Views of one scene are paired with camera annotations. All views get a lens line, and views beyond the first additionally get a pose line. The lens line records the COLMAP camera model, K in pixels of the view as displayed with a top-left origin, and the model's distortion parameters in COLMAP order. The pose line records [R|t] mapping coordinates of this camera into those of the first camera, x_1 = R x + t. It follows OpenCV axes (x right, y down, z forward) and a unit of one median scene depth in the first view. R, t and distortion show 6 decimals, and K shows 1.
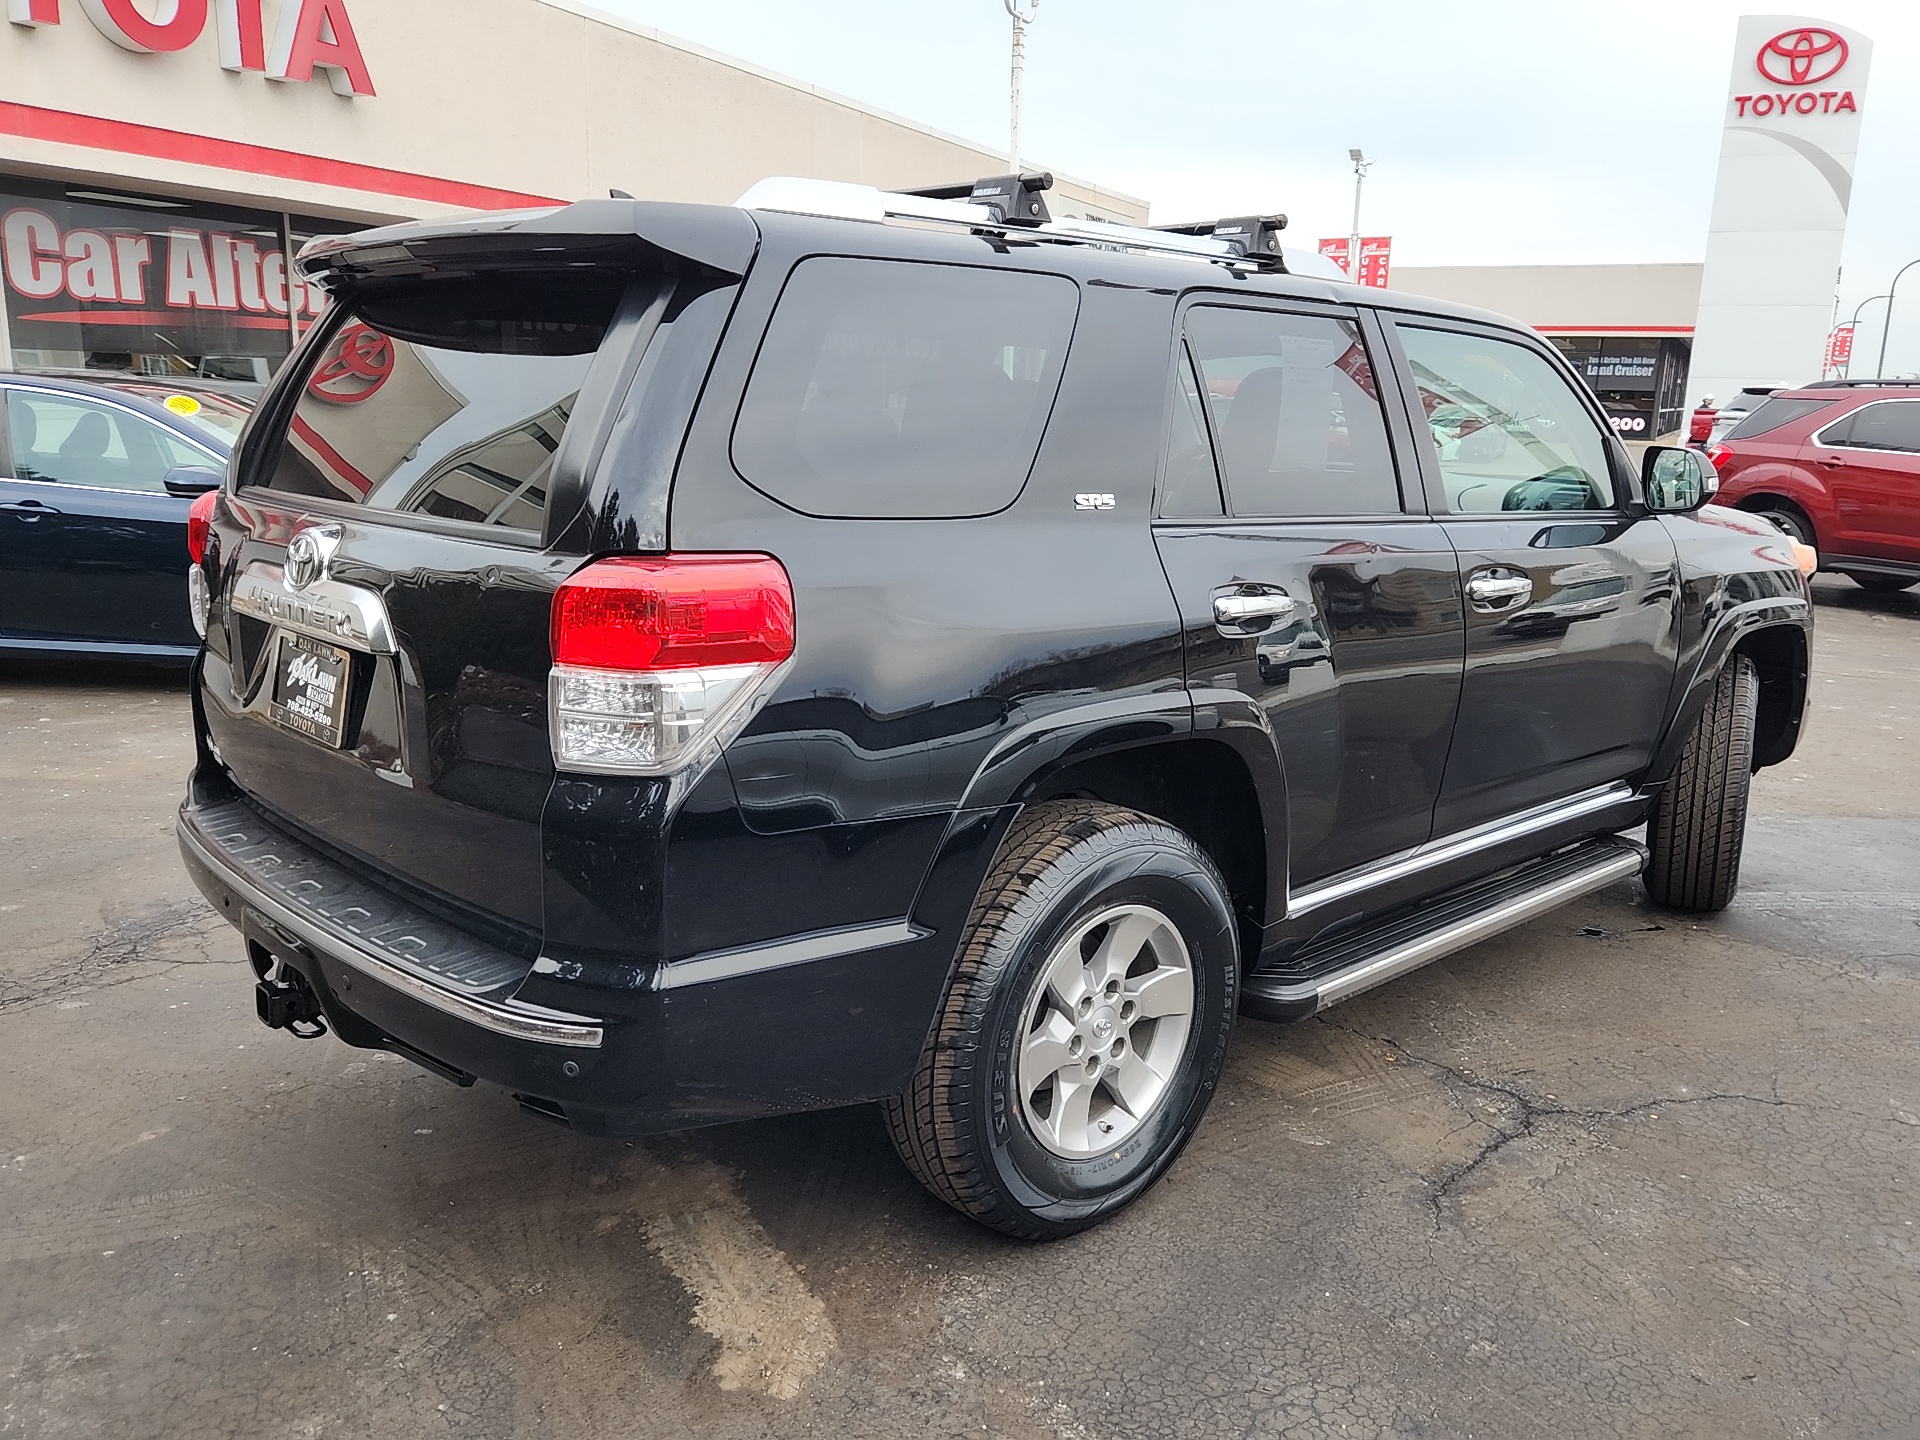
lens RADIAL K [[1524.7, 0, 969.2], [0, 1524.7, 726.4], [0, 0, 1]] dist [0.073424, -0.069079]
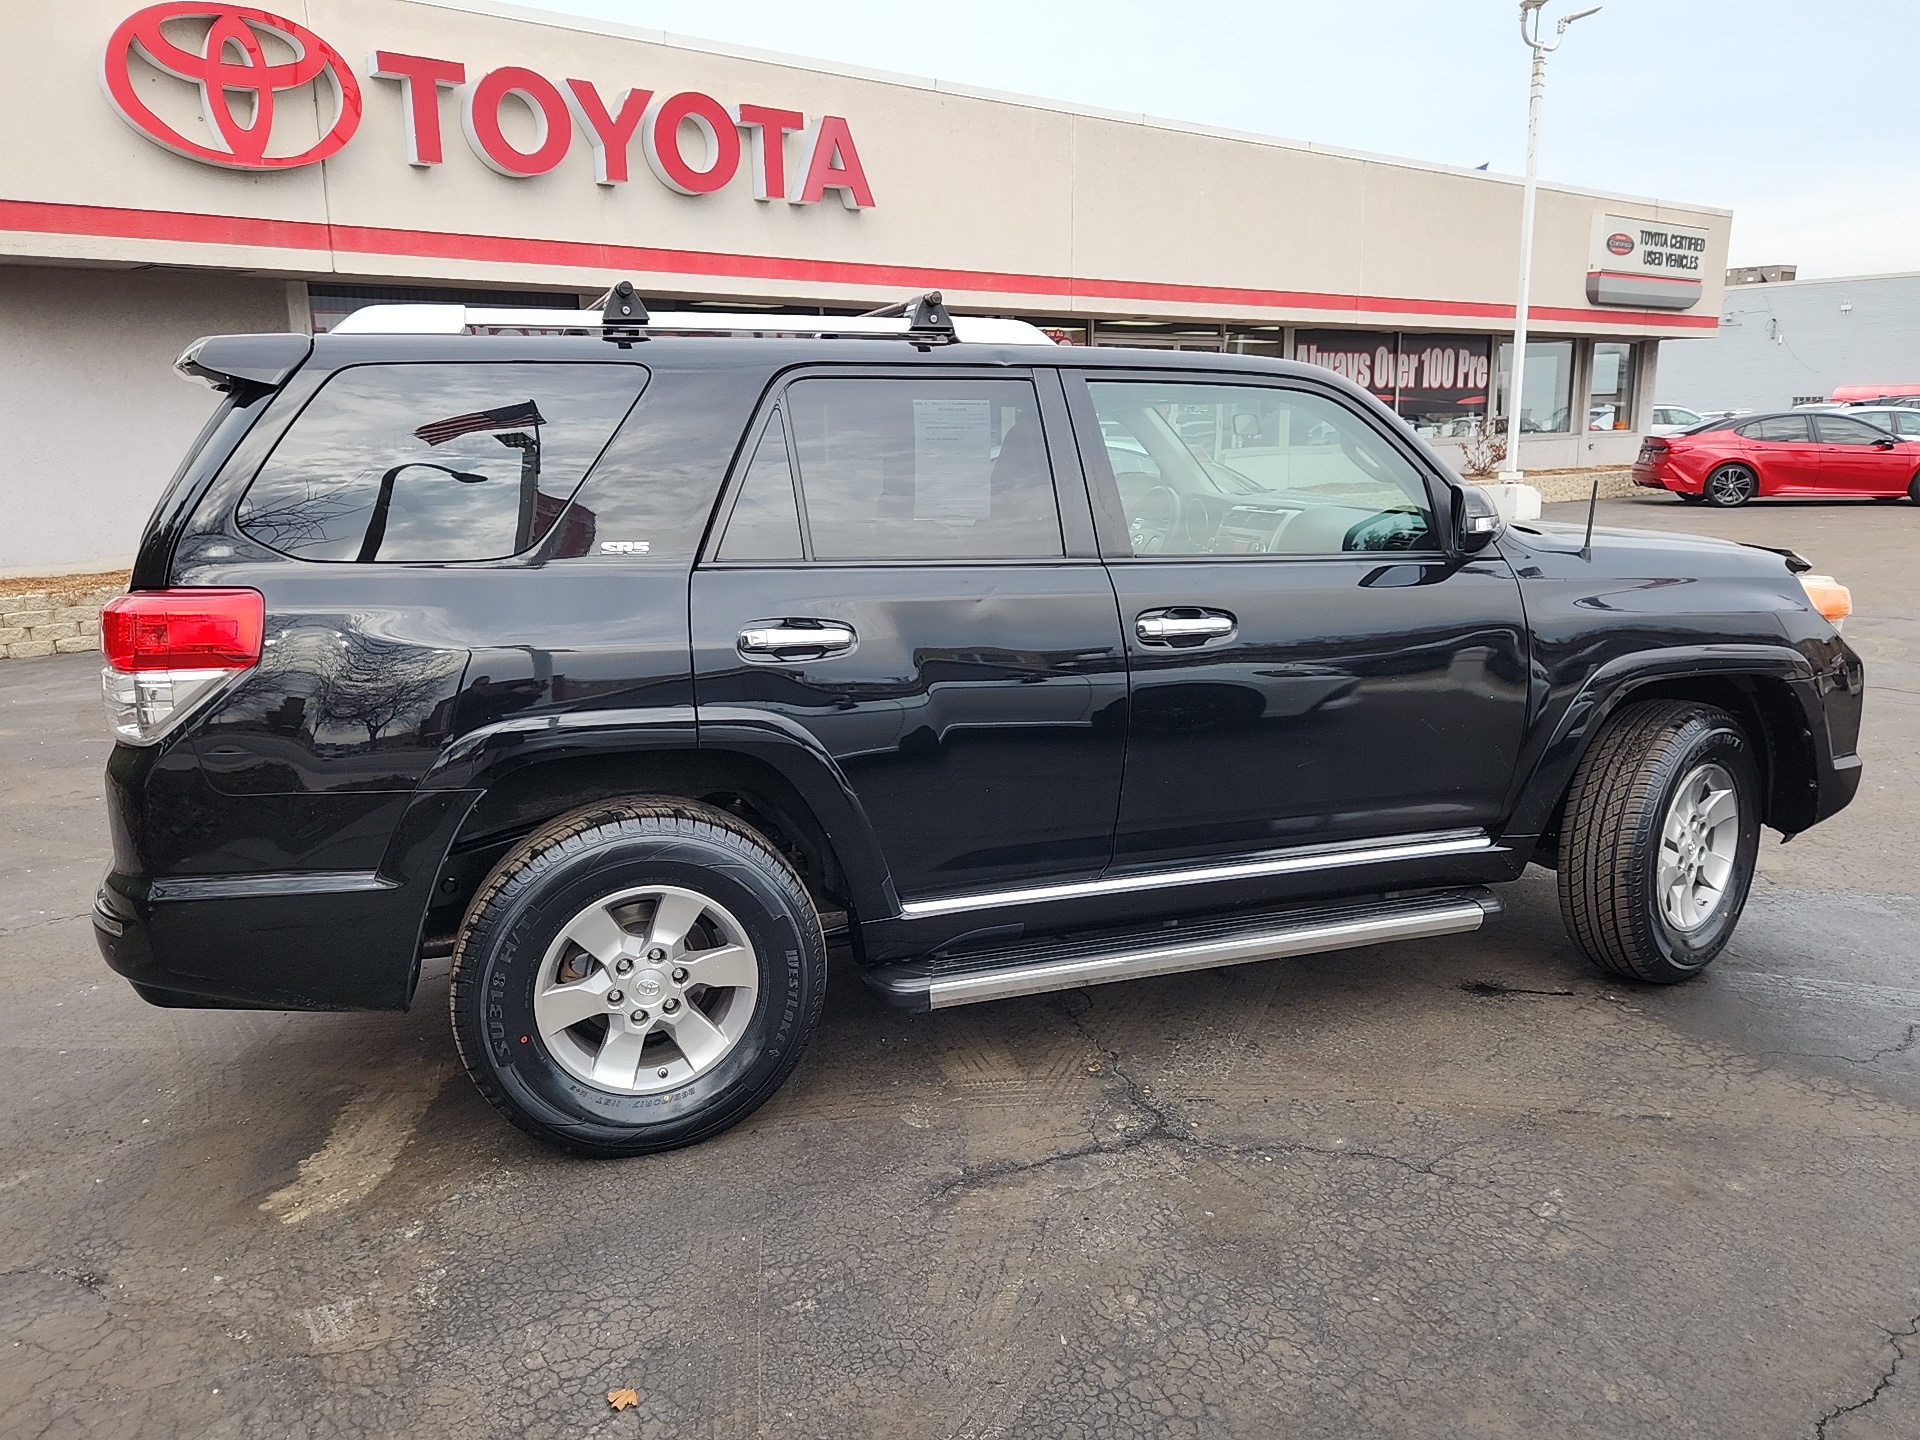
lens RADIAL K [[1440.7, 0, 1010.9], [0, 1440.7, 710.1], [0, 0, 1]] dist [0.067963, -0.065612]
pose [[0.907802, 0.043191, -0.417169, 0.774791], [-0.052589, 0.998555, -0.011056, -0.020677], [0.416089, 0.031975, 0.908762, 0.079239]]
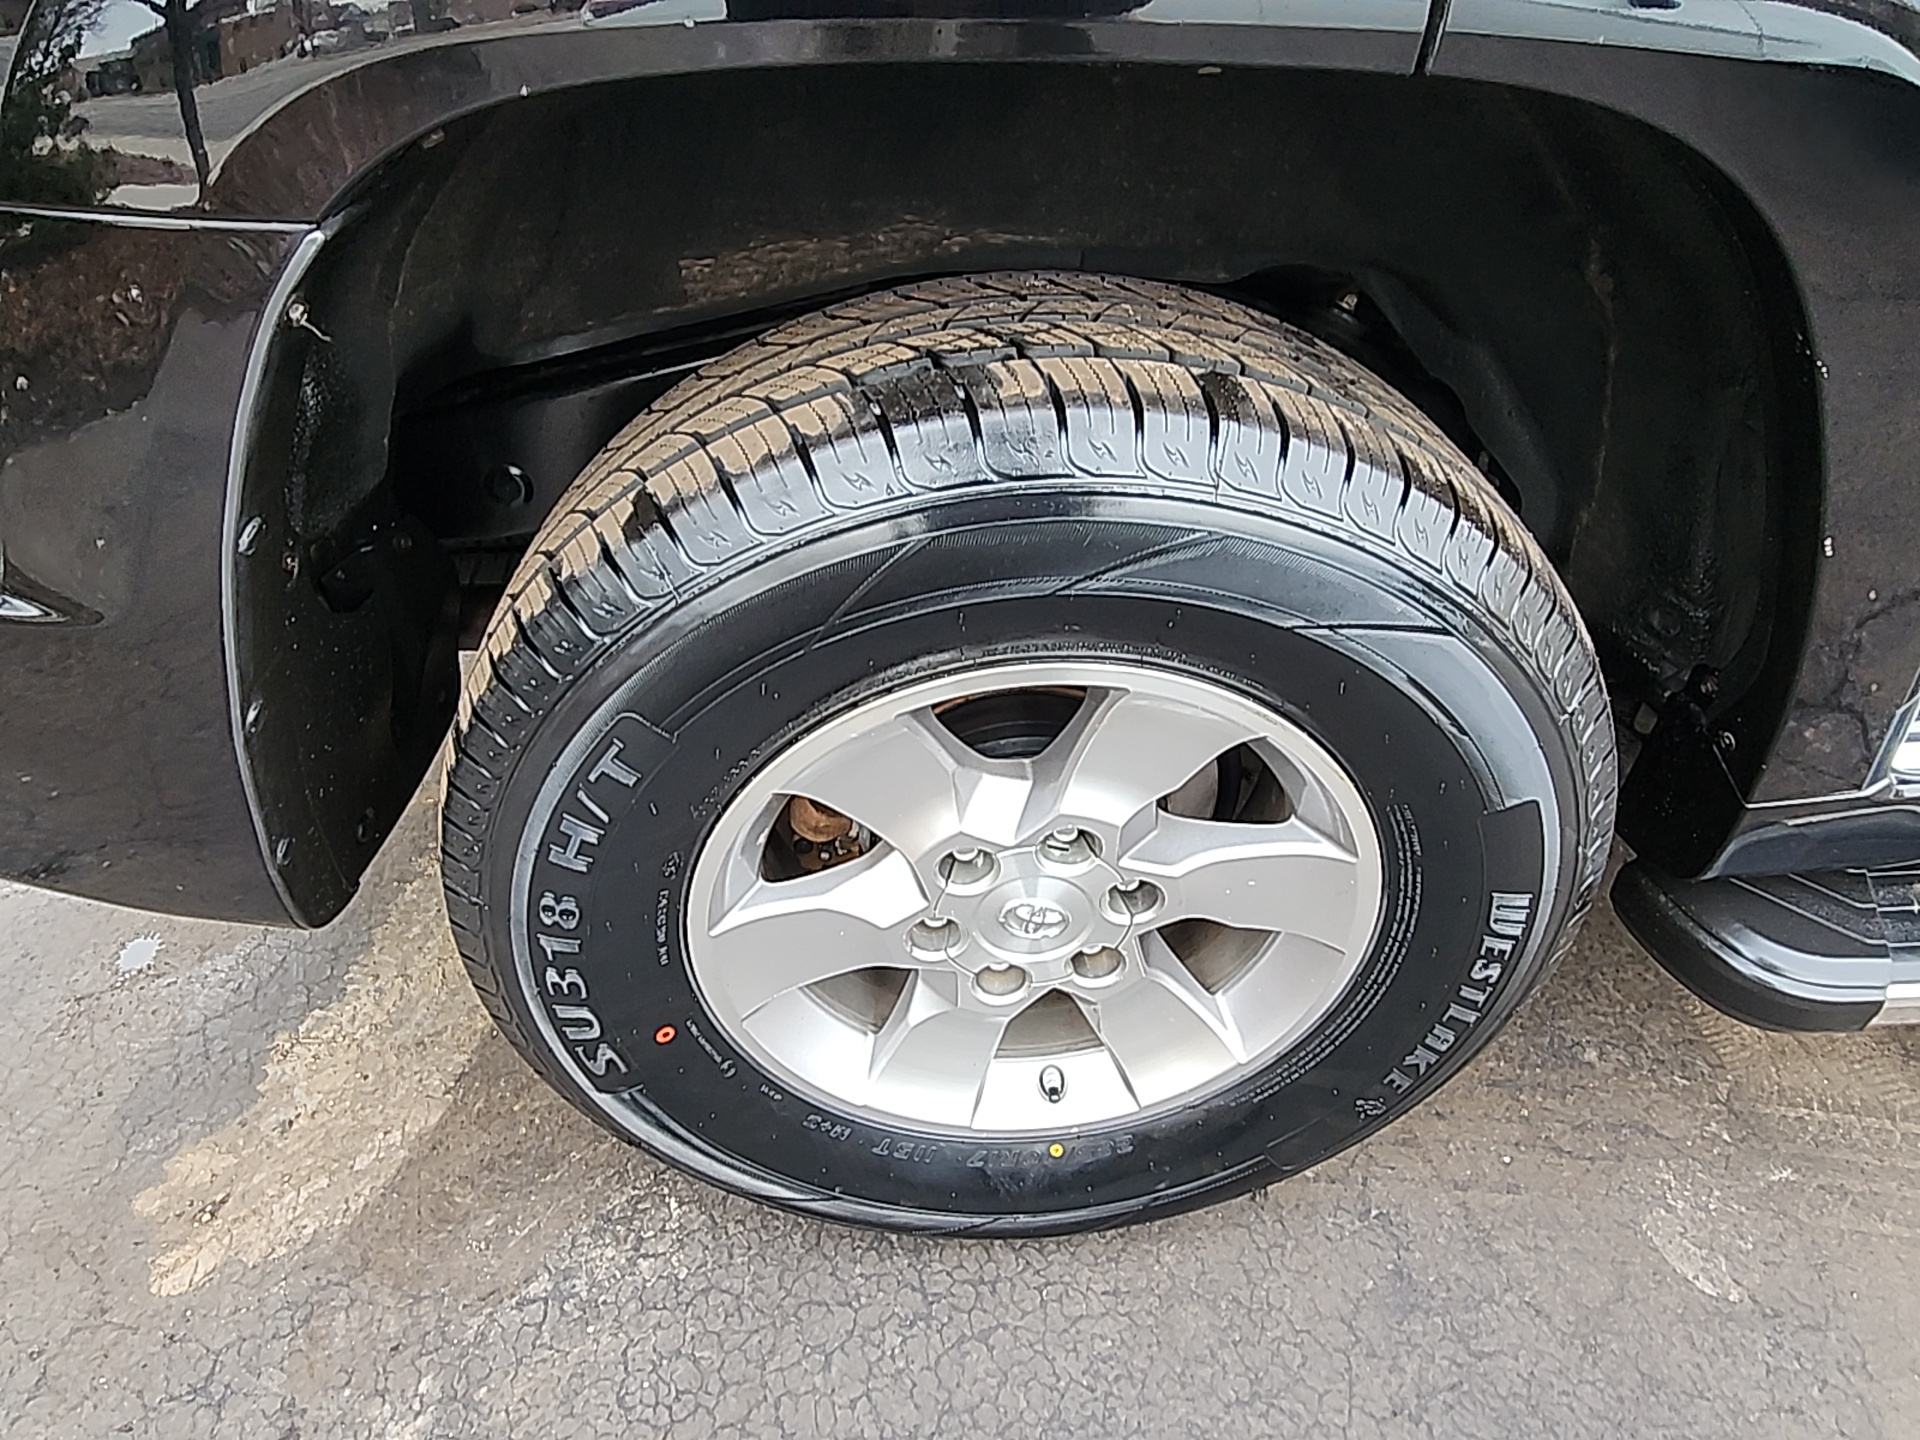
lens RADIAL K [[1199.9, 0, 984.3], [0, 1199.9, 718.1], [0, 0, 1]] dist [0.005905, 0.002140]
pose [[0.760638, 0.381786, -0.525042, 0.208247], [-0.117533, 0.876407, 0.467009, 0.013597], [0.638448, -0.293515, 0.711501, 0.760956]]
